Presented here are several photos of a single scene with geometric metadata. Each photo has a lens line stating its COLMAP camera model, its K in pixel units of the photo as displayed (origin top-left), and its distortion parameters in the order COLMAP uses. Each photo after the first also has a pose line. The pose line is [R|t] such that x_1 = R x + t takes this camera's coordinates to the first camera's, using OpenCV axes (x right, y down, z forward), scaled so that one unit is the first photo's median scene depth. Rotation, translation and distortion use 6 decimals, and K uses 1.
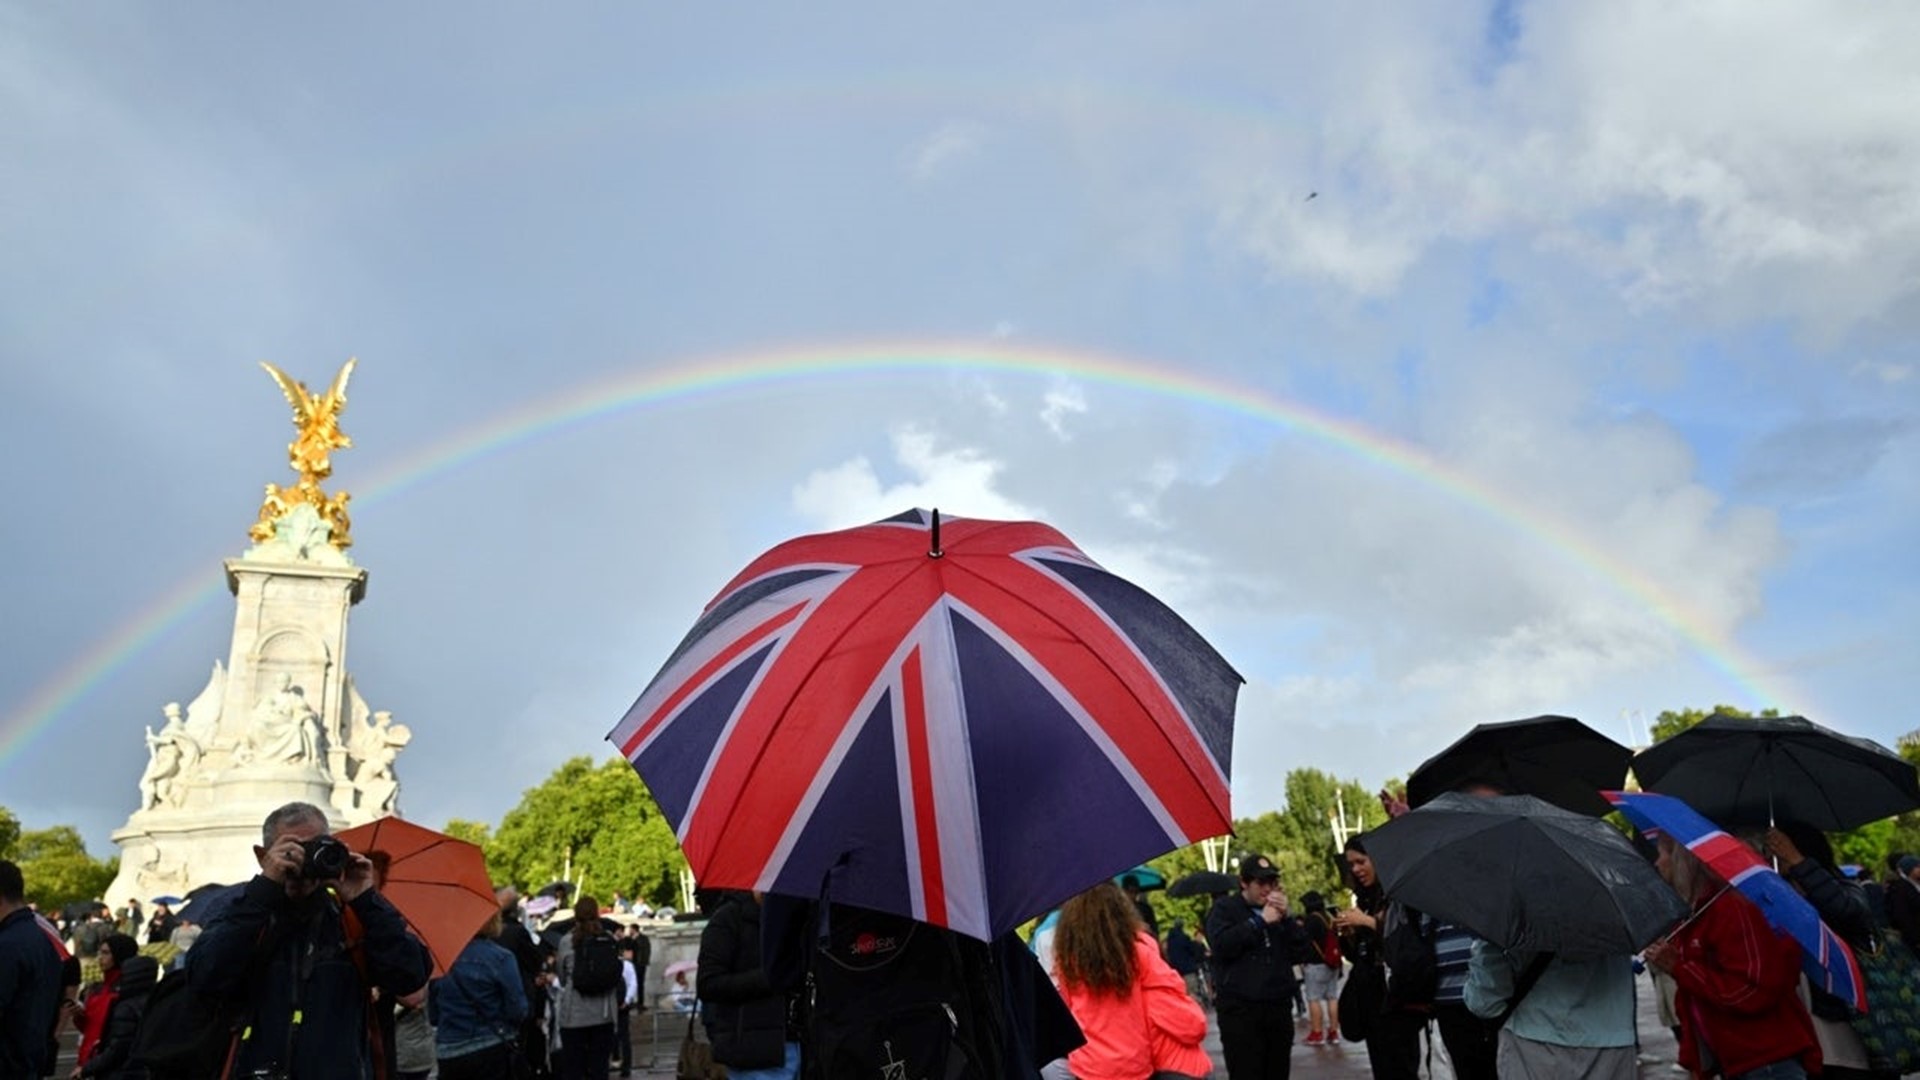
lens RADIAL K [[1198.5, 0, 945.2], [0, 1198.5, 550.0], [0, 0, 1]] dist [-0.001556, -0.002190]
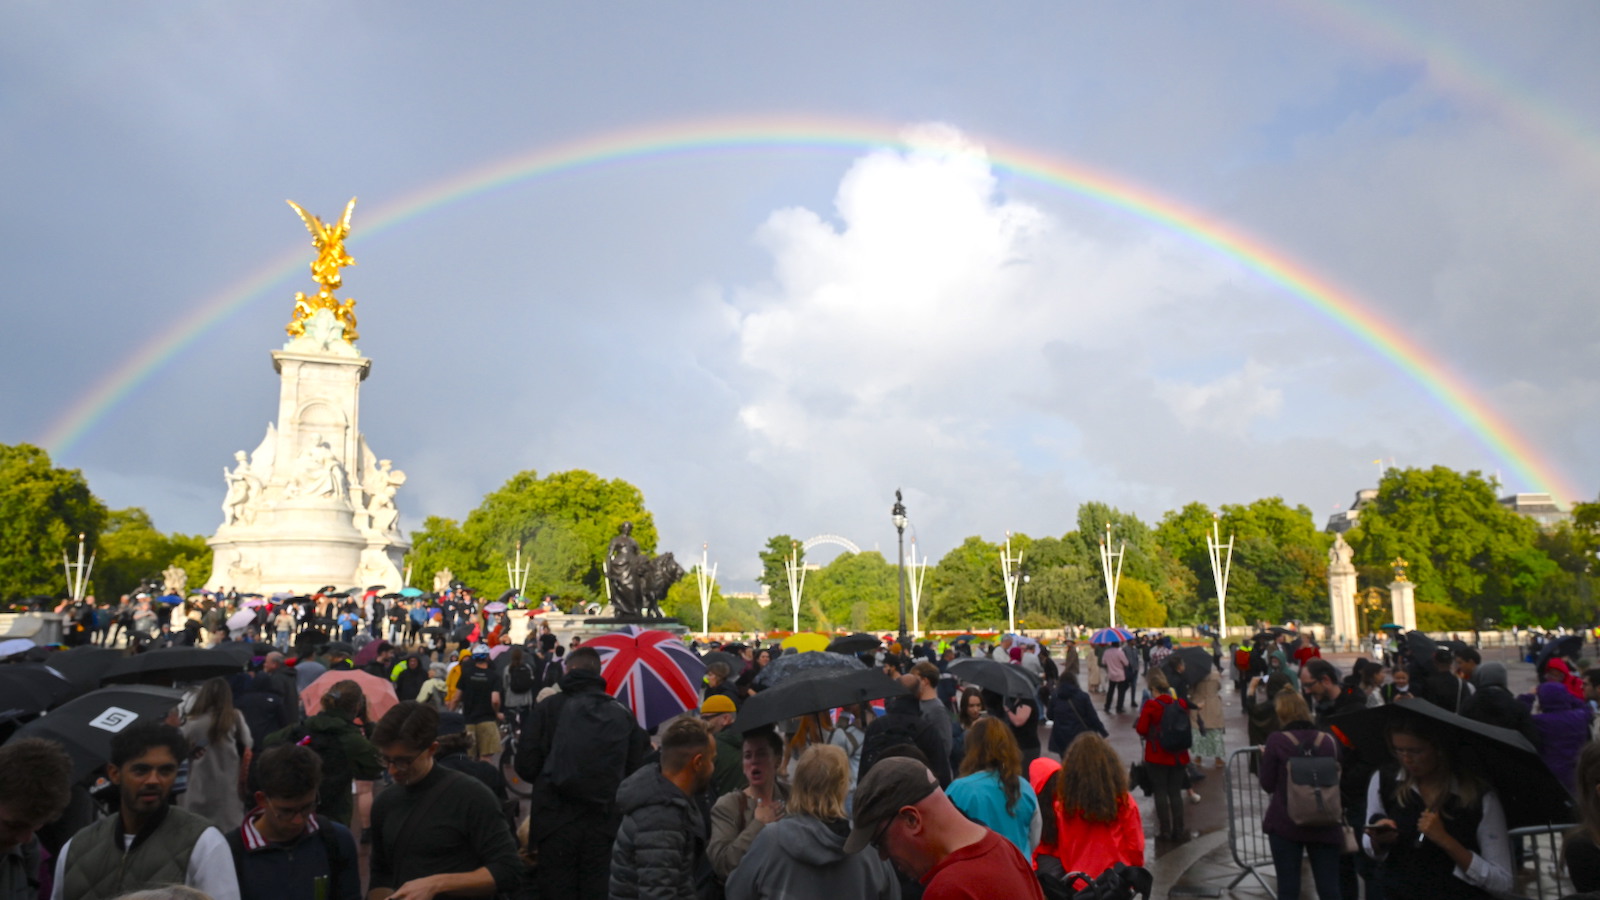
lens RADIAL K [[998.7, 0, 787.7], [0, 998.7, 458.4], [0, 0, 1]] dist [-0.001556, -0.002190]
pose [[0.998614, 0.036827, -0.037591, 0.046204], [-0.030272, 0.986316, 0.162066, -0.071946], [0.043045, -0.160703, 0.986064, -0.136175]]
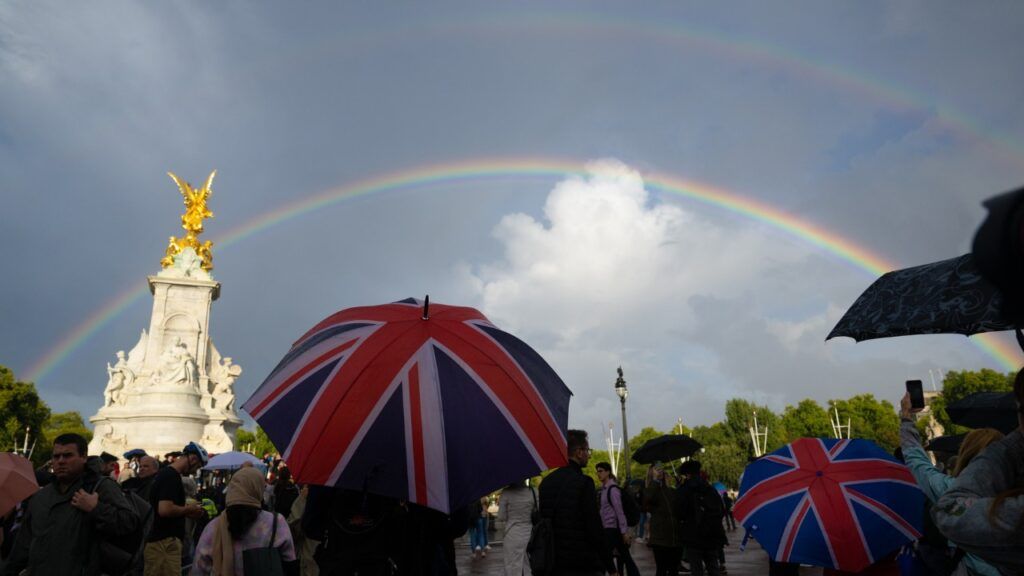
lens RADIAL K [[661.1, 0, 489.7], [0, 661.1, 274.2], [0, 0, 1]] dist [-0.002567, 0.000007]
pose [[0.996995, 0.013407, -0.076301, 0.020797], [-0.012989, 0.999898, 0.005967, -0.008275], [0.076373, -0.004958, 0.997067, -0.007785]]
